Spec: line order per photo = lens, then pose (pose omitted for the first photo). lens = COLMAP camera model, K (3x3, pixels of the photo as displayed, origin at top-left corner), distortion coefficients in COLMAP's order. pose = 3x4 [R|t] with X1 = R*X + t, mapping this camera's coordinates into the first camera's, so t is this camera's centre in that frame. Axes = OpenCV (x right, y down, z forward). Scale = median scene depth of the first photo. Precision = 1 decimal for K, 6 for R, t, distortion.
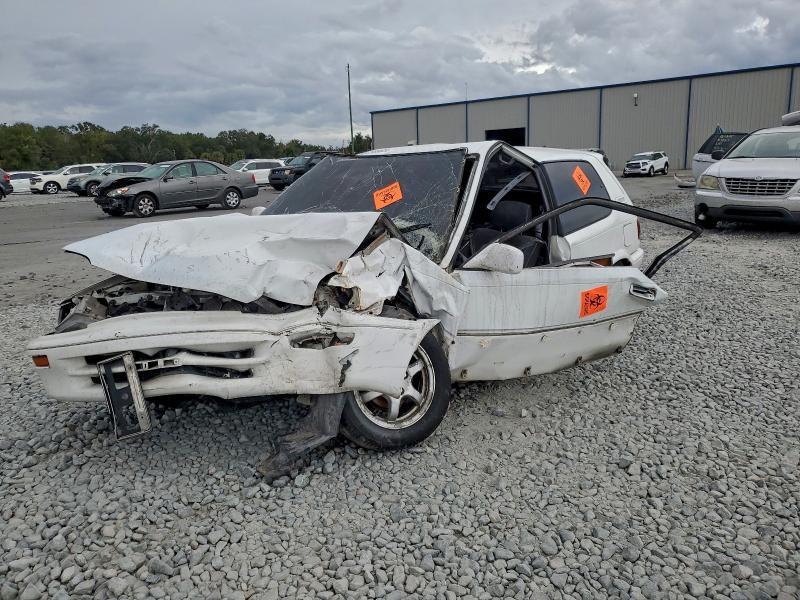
lens RADIAL K [[689.3, 0, 396.1], [0, 689.3, 304.9], [0, 0, 1]] dist [0.063573, -0.006453]
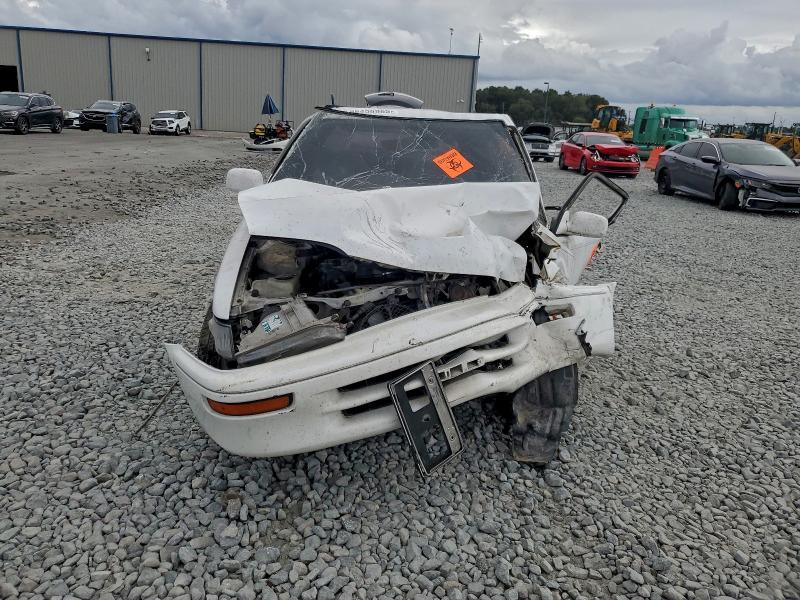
lens RADIAL K [[689.3, 0, 396.6], [0, 689.3, 296.5], [0, 0, 1]] dist [0.063573, -0.006453]
pose [[0.704845, -0.114043, 0.700134, -0.758733], [0.079567, 0.993474, 0.081721, -0.058212], [-0.704884, -0.001893, 0.709320, 0.366355]]
